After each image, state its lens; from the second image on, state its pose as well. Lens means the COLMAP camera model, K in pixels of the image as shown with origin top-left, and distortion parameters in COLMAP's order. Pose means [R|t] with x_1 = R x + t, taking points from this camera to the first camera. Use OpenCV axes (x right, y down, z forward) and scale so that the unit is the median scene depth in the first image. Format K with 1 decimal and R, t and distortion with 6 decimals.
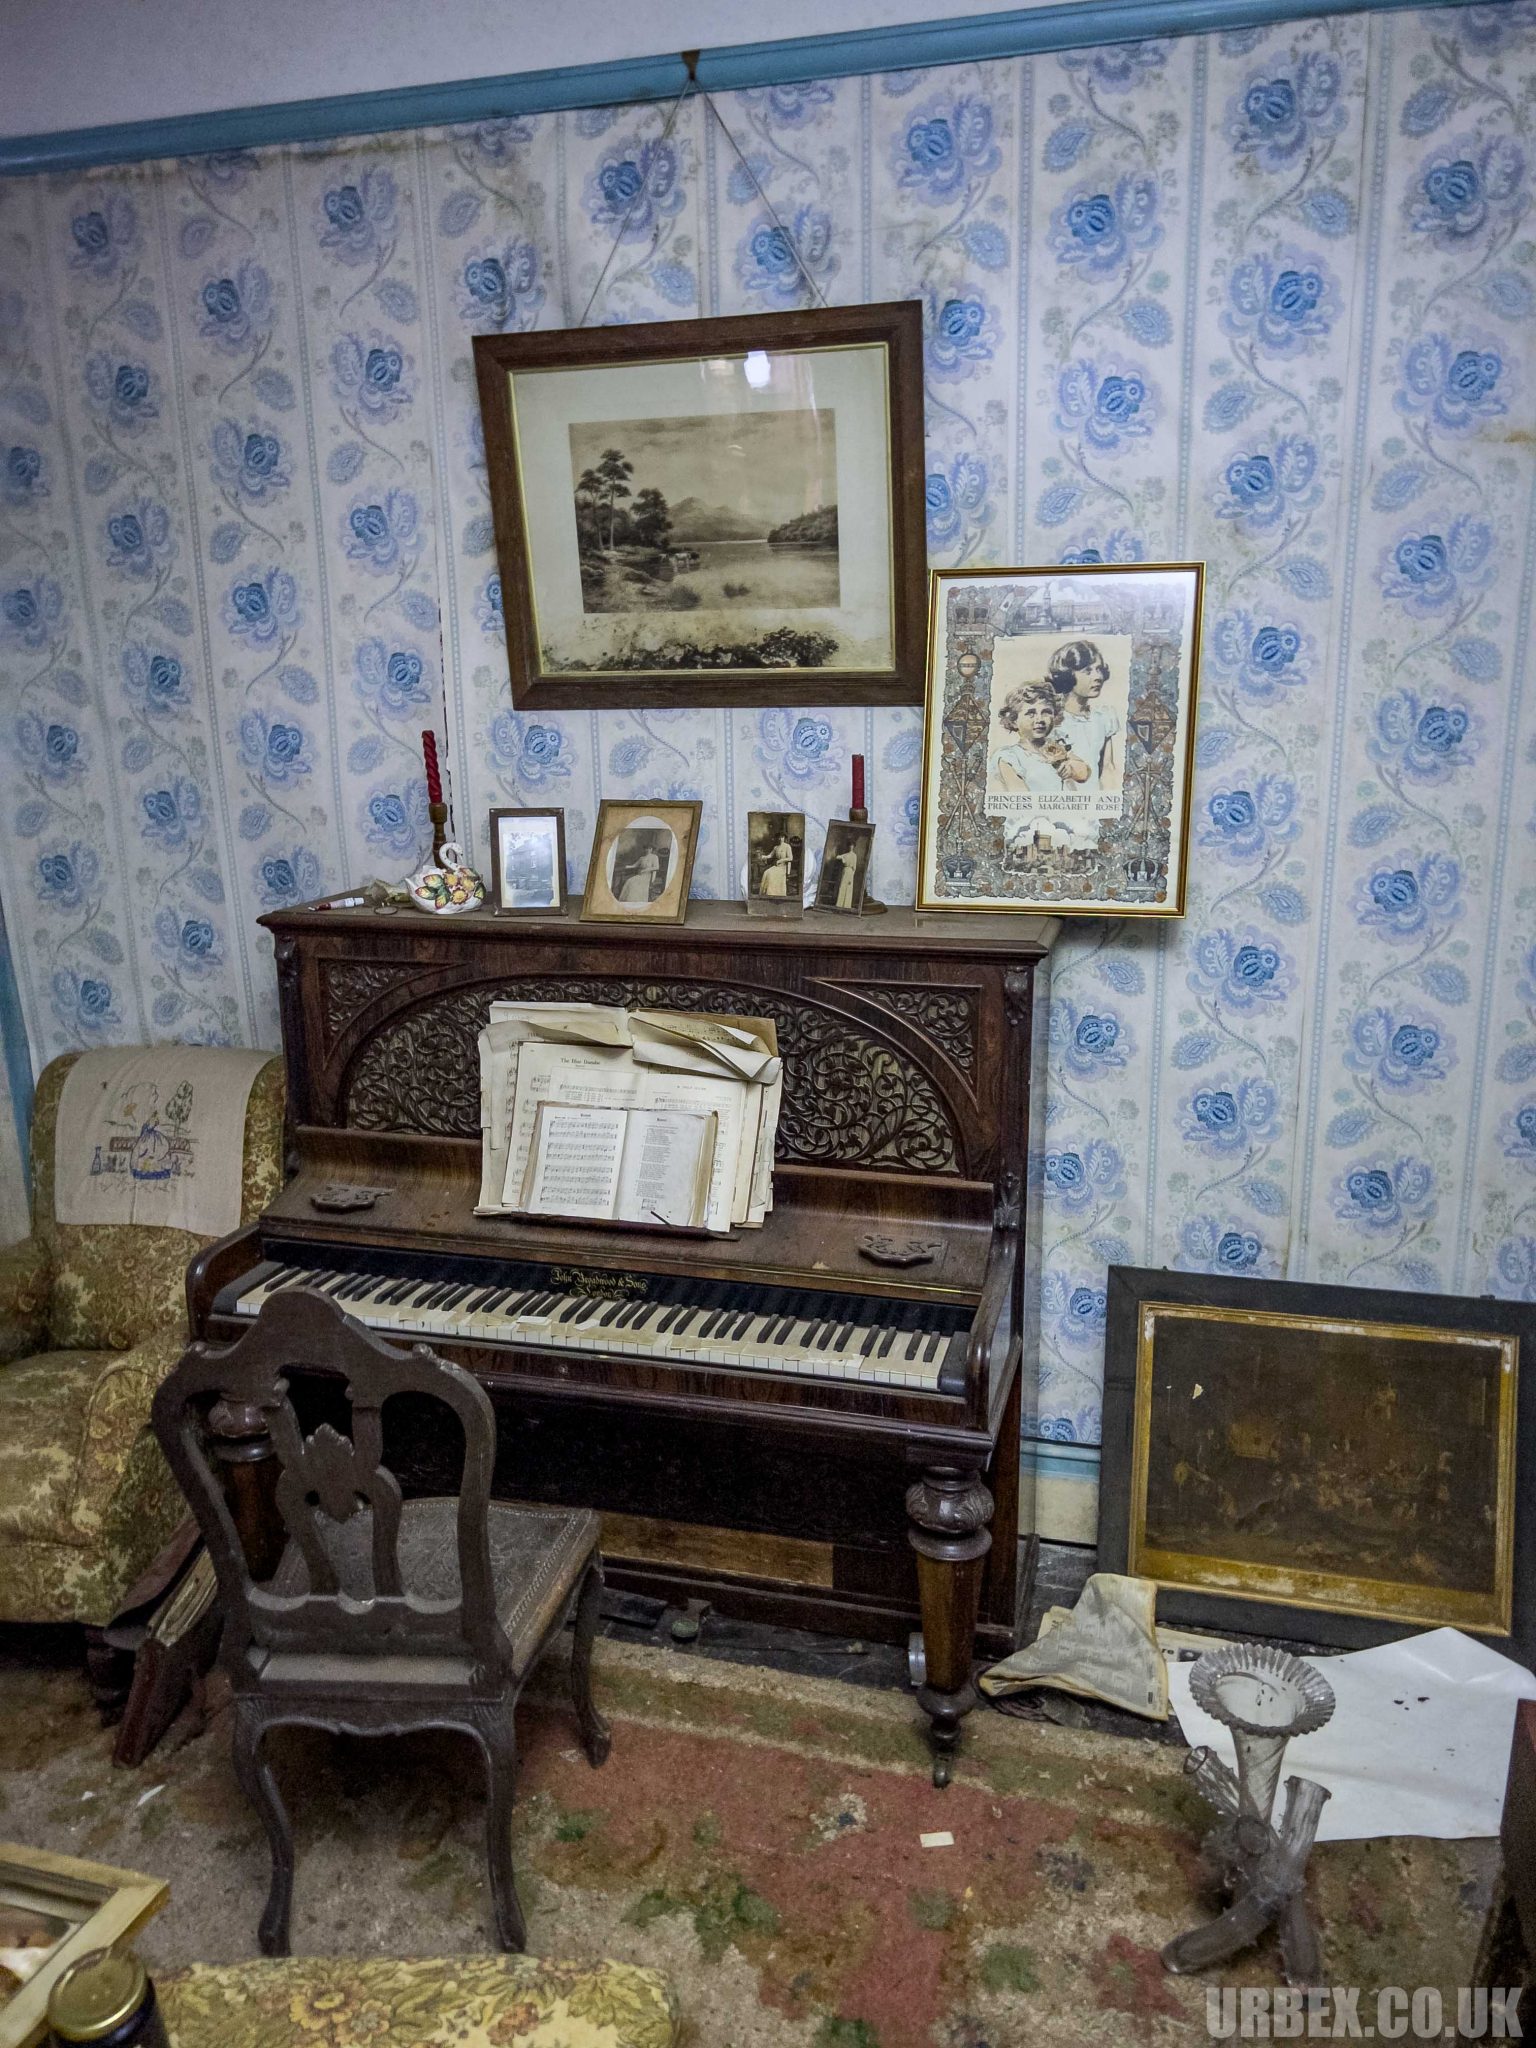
lens RADIAL K [[1484.6, 0, 768.0], [0, 1484.6, 1024.0], [0, 0, 1]] dist [-0.004835, -0.001952]
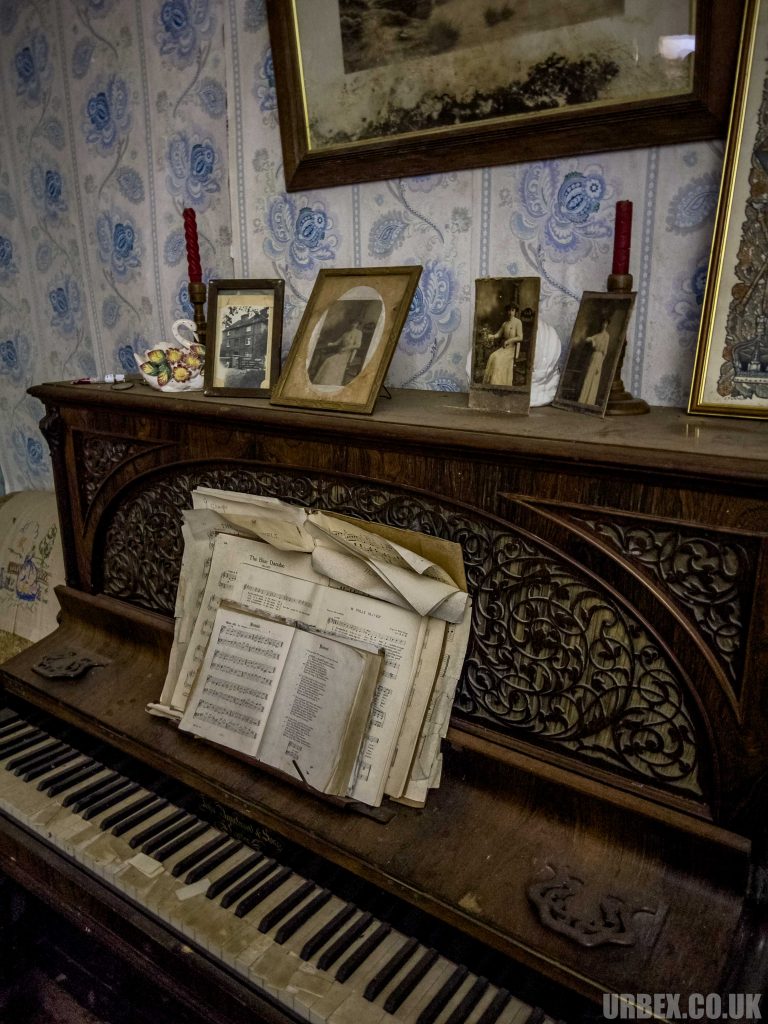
lens RADIAL K [[763.6, 0, 384.0], [0, 763.6, 512.0], [0, 0, 1]] dist [0.006216, -0.006100]
pose [[0.934623, 0.096198, -0.342383, 0.094531], [-0.080281, 0.994941, 0.060397, -0.038050], [0.346460, -0.028961, 0.937617, 0.589019]]
